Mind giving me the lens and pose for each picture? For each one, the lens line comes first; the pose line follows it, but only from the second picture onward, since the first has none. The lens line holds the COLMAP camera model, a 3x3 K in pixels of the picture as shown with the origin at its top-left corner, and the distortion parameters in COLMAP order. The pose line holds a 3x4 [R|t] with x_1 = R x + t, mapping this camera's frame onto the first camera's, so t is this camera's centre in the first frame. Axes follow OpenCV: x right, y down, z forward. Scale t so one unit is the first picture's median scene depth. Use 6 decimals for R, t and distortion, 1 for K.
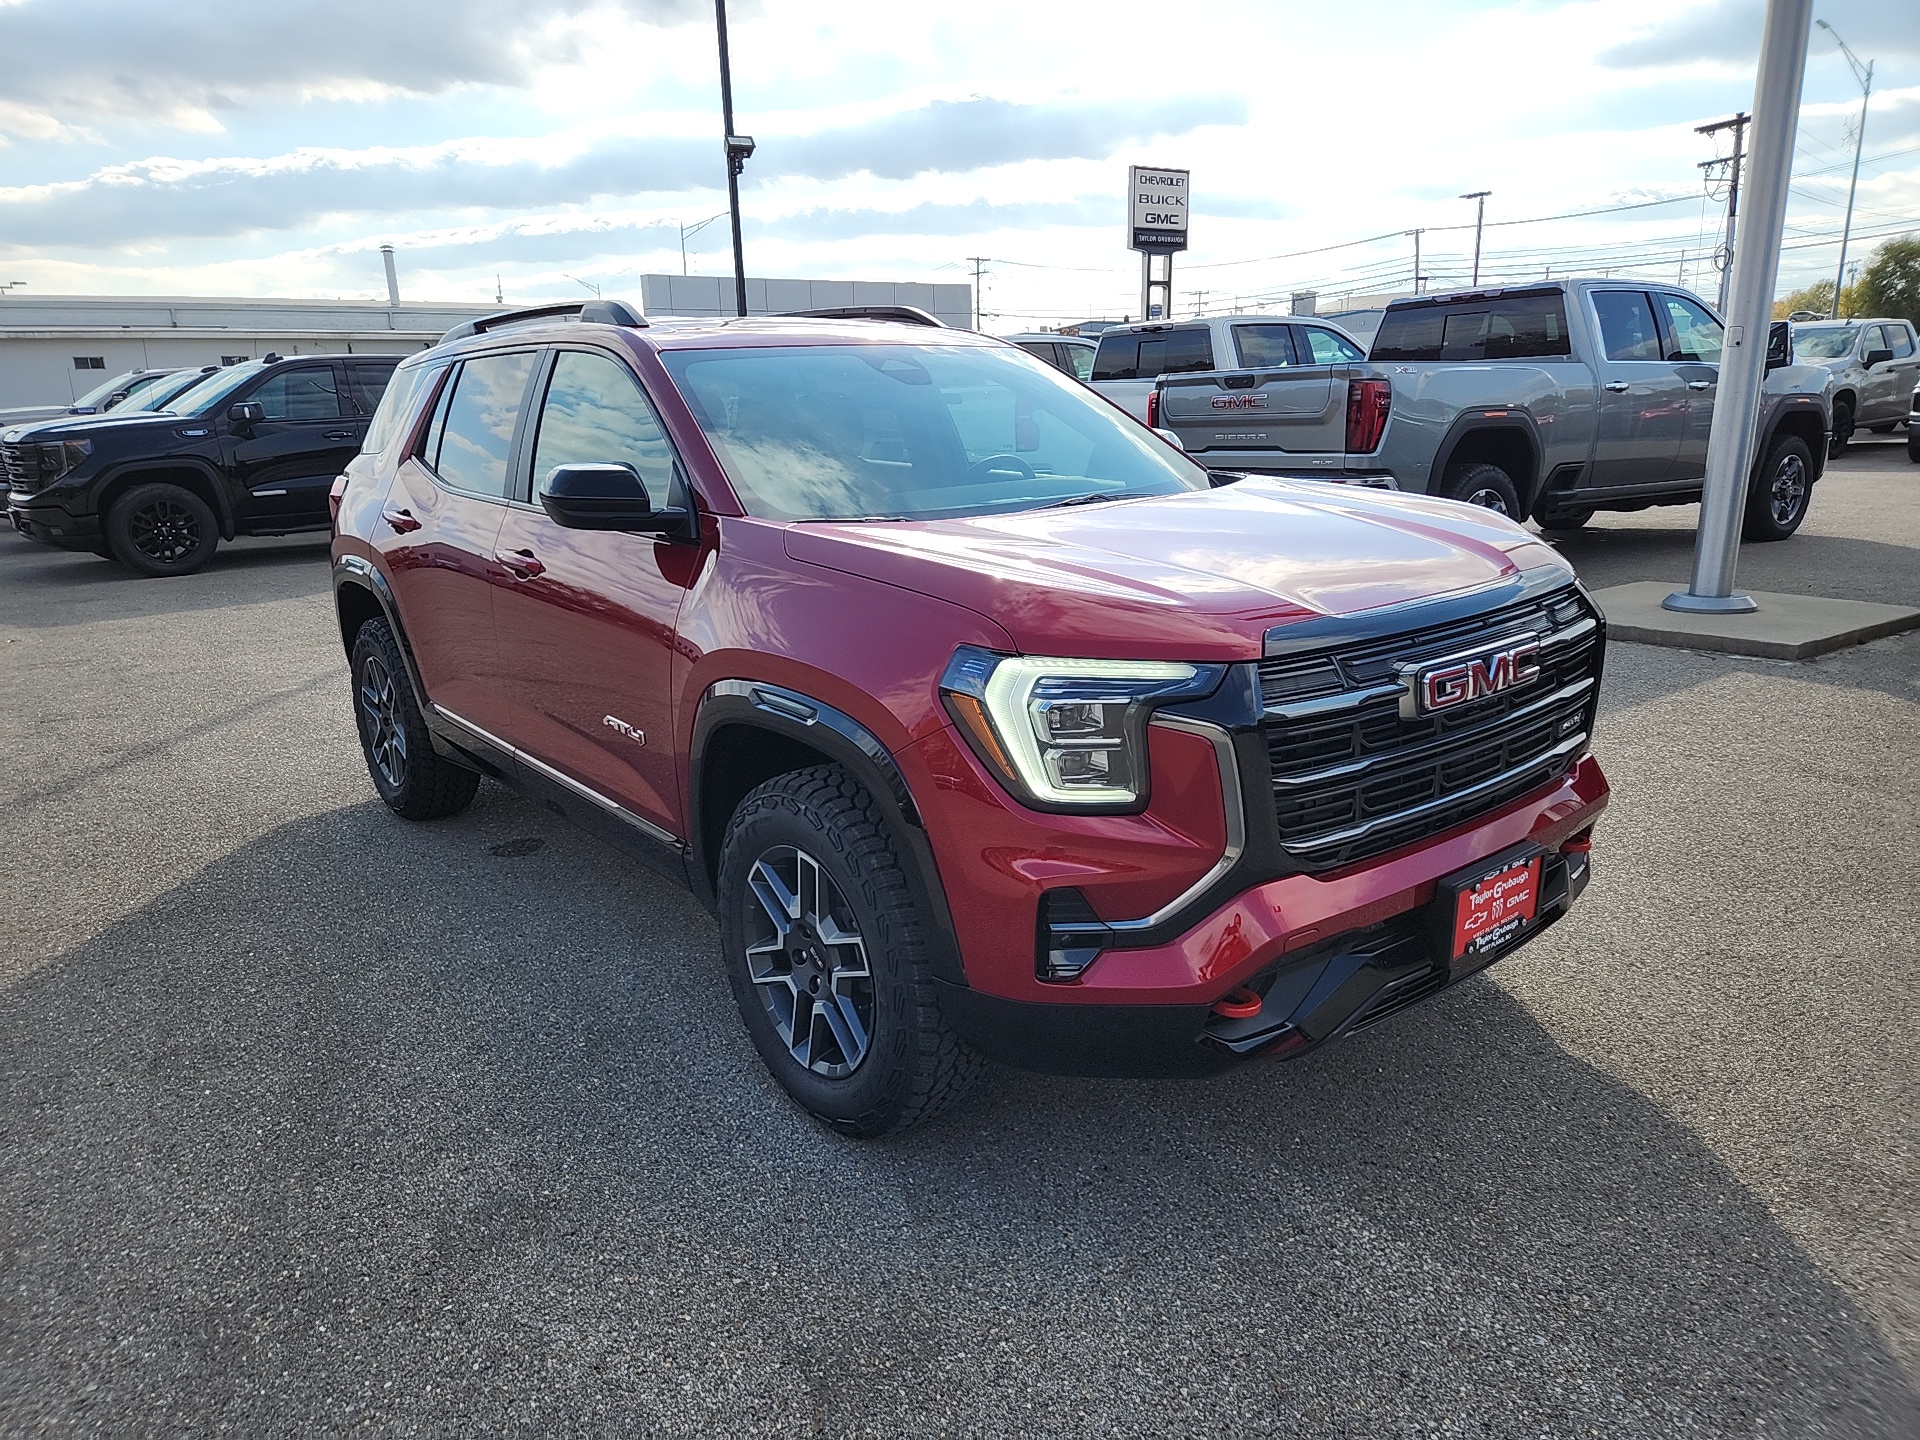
lens RADIAL K [[1281.5, 0, 936.5], [0, 1281.5, 725.4], [0, 0, 1]] dist [0.060590, -0.045211]
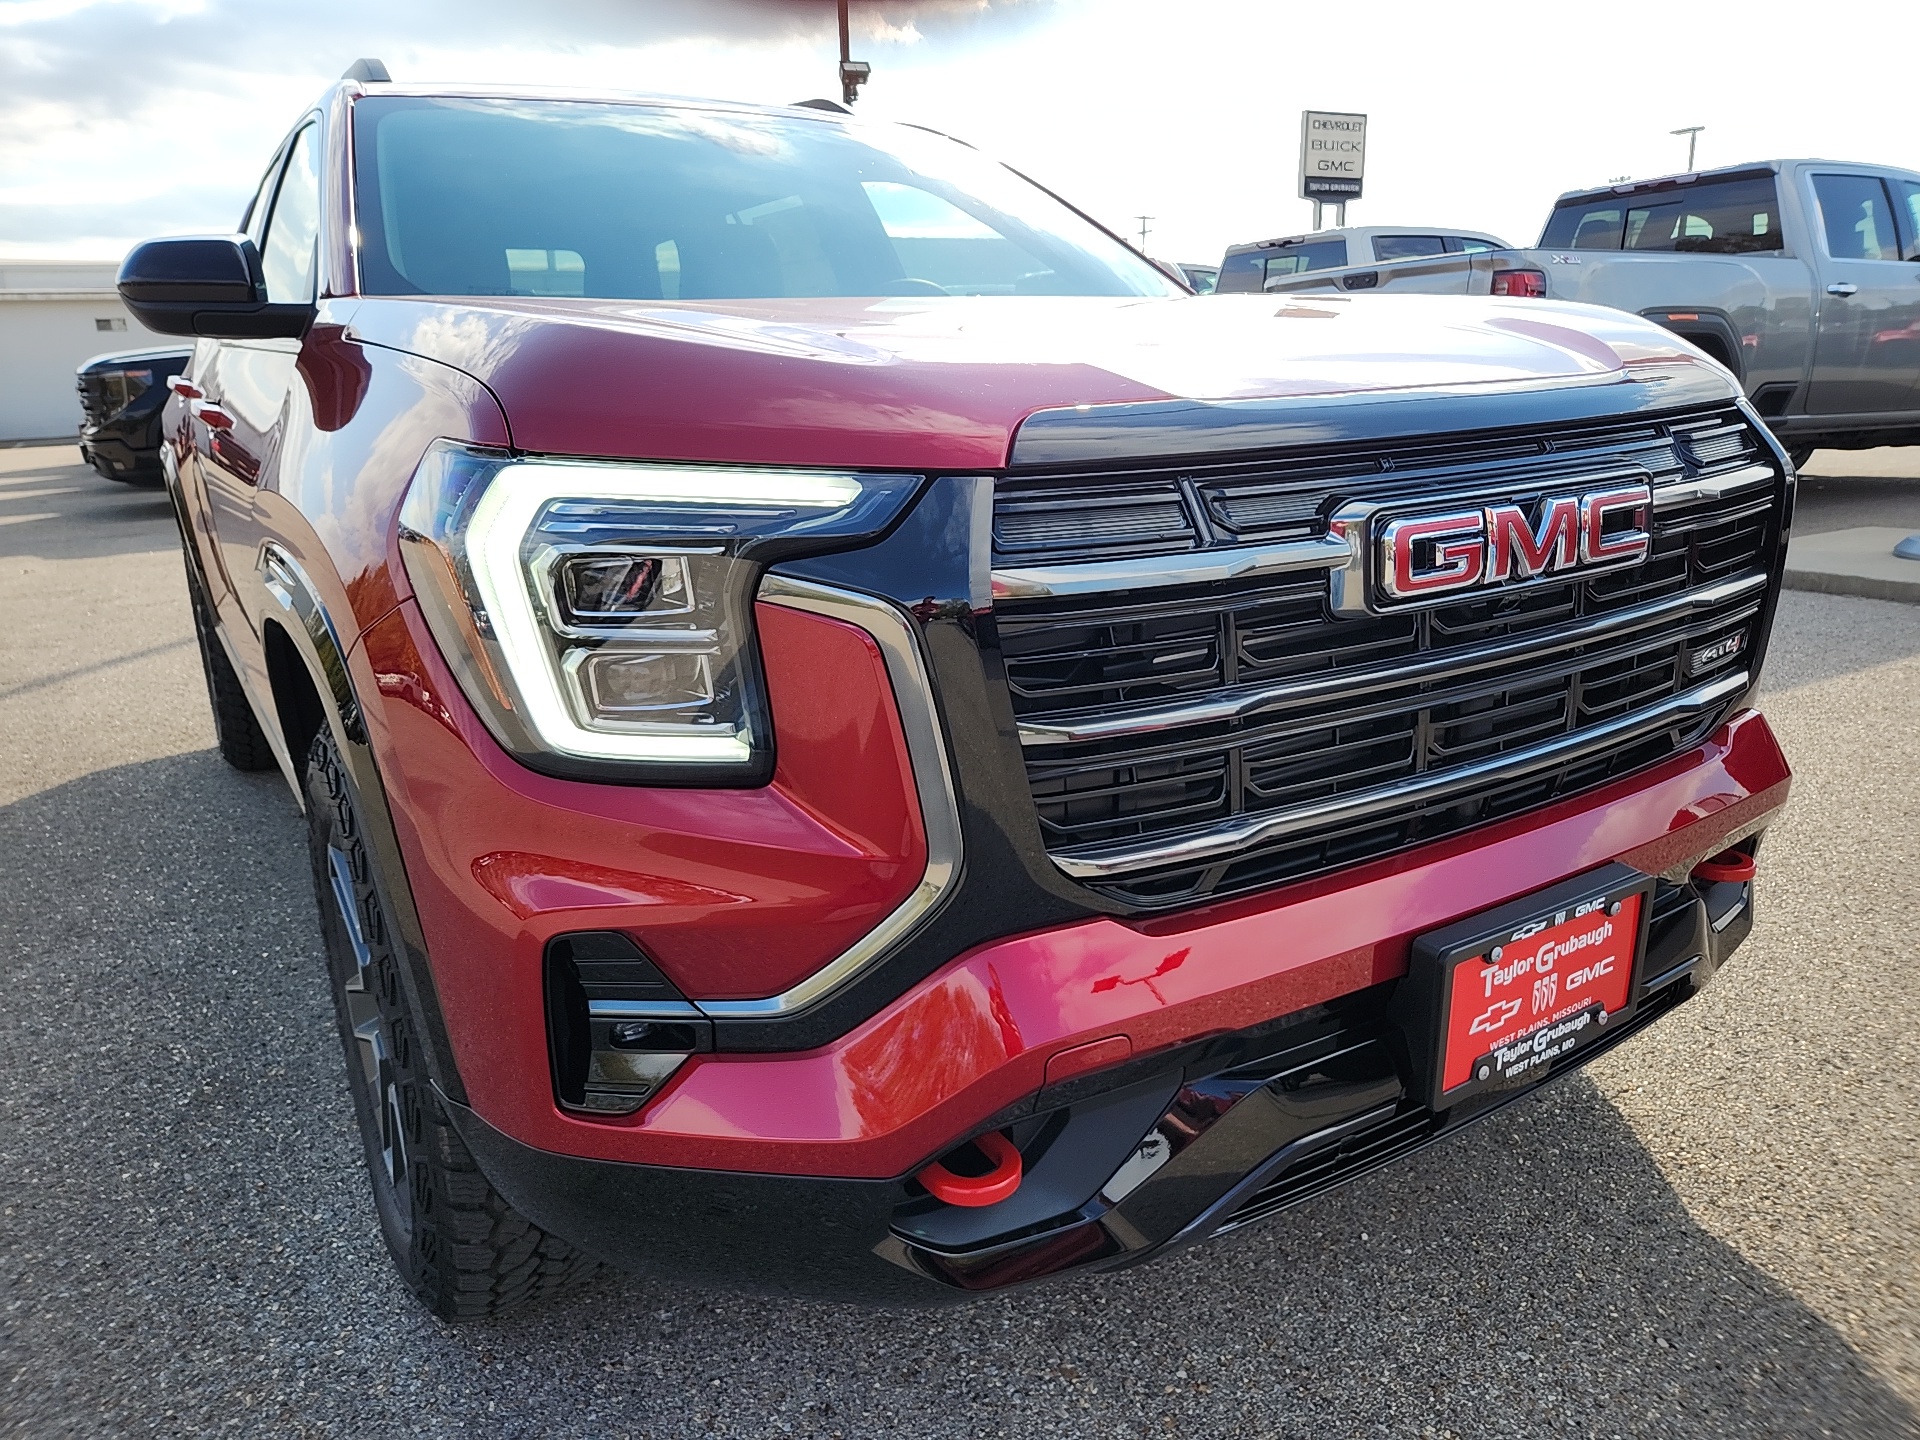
lens RADIAL K [[1281.5, 0, 961.4], [0, 1281.5, 709.9], [0, 0, 1]] dist [0.060590, -0.045211]
pose [[0.993951, 0.026791, -0.106508, 0.231323], [-0.025760, 0.999607, 0.011043, 0.025891], [0.106762, -0.008232, 0.994251, 0.419147]]
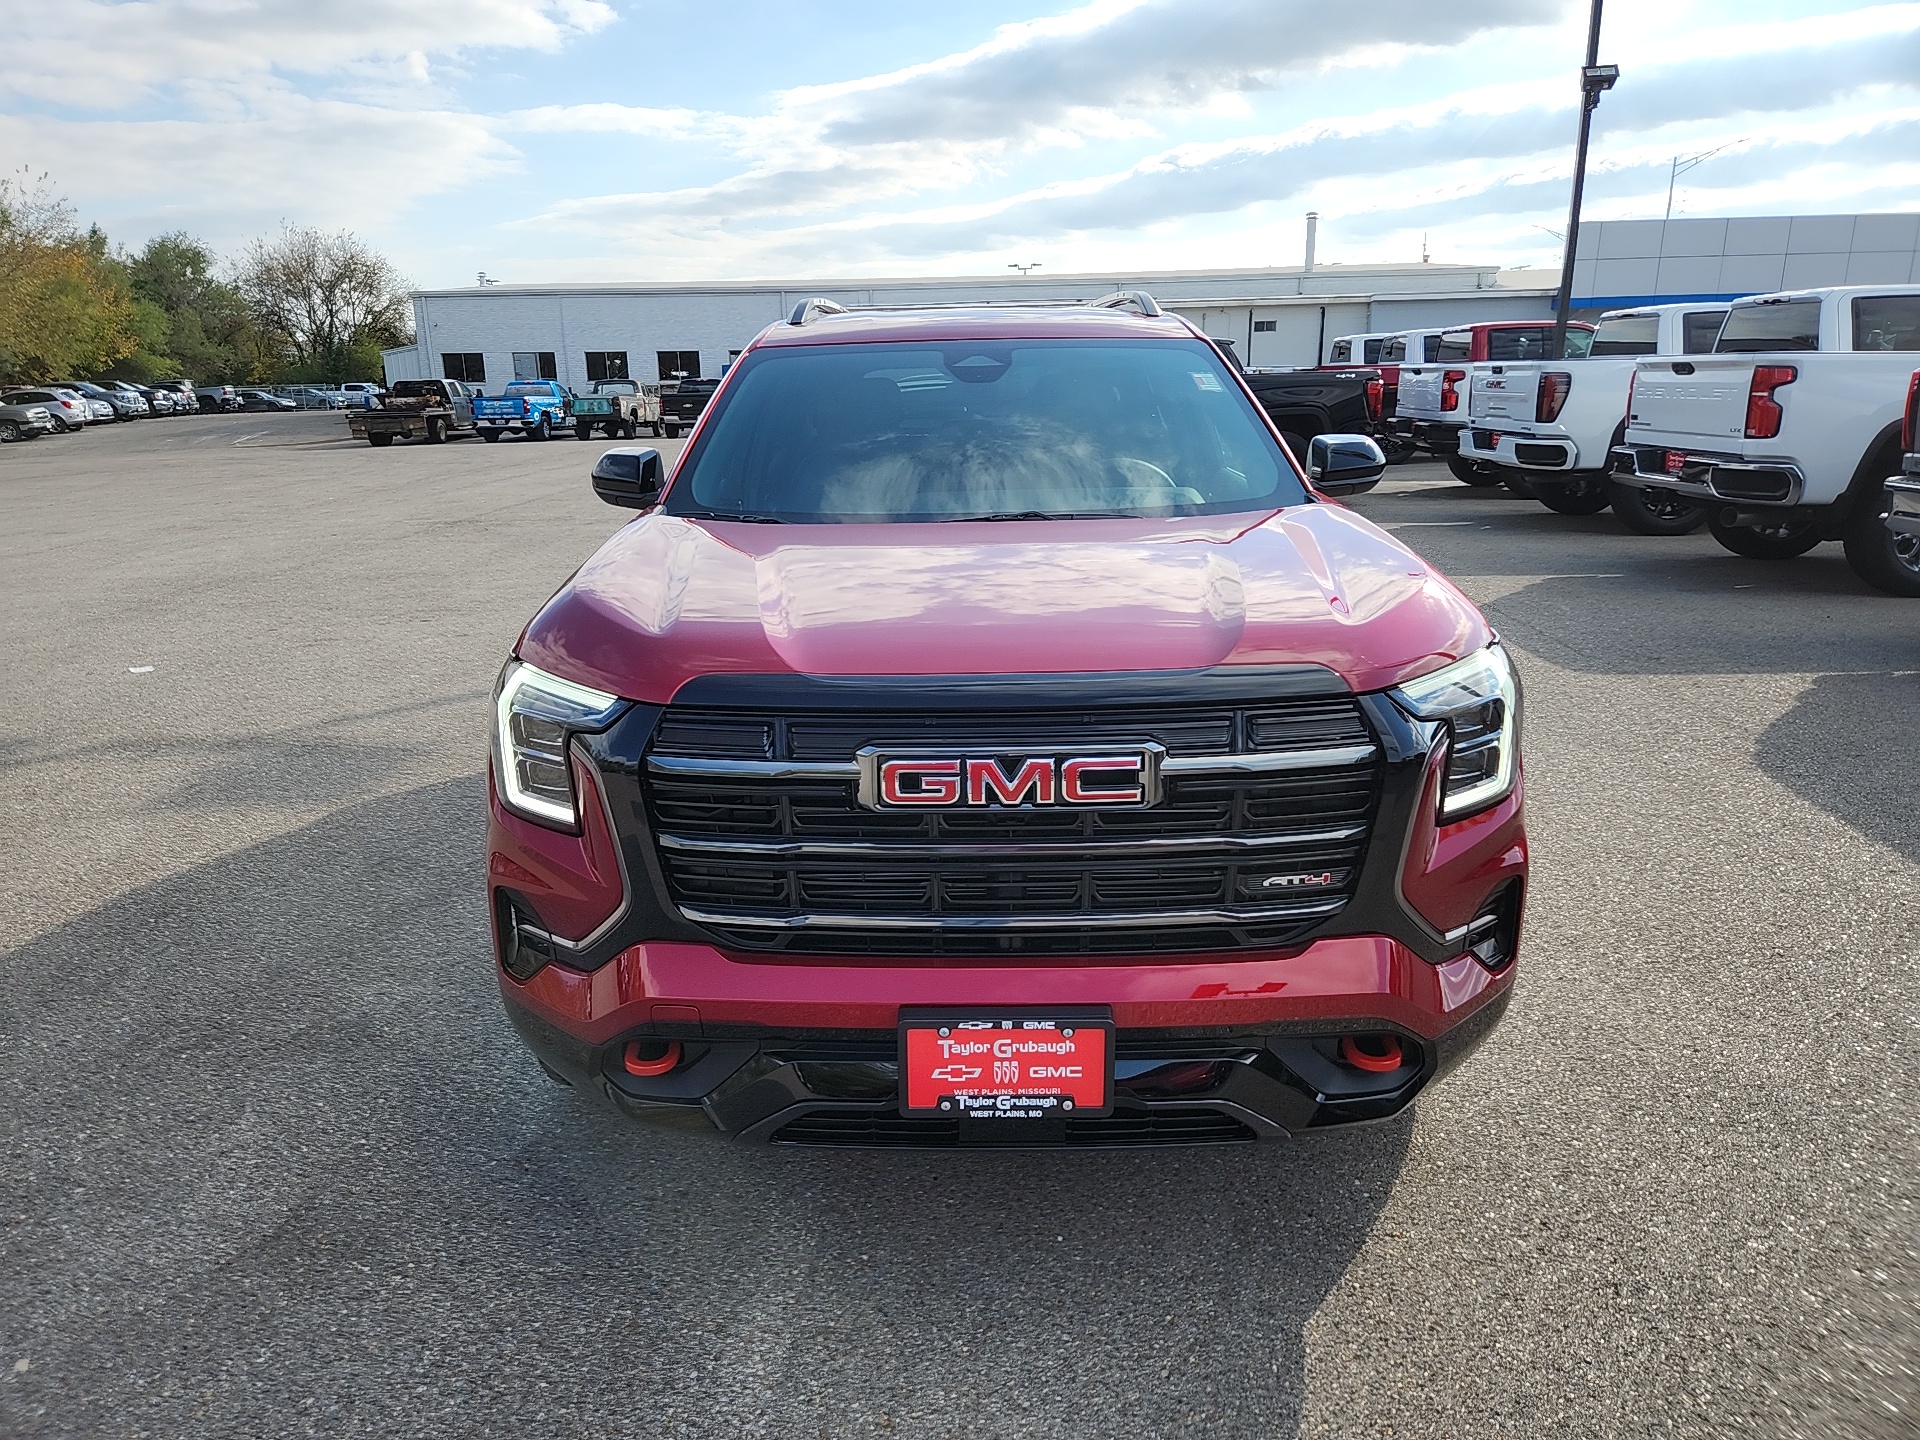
lens RADIAL K [[1281.5, 0, 947.1], [0, 1281.5, 731.9], [0, 0, 1]] dist [0.060590, -0.045211]
pose [[0.770522, 0.187337, -0.609263, 0.776665], [-0.167140, 0.981771, 0.090499, -0.118811], [0.615110, 0.032101, 0.787787, 0.316217]]
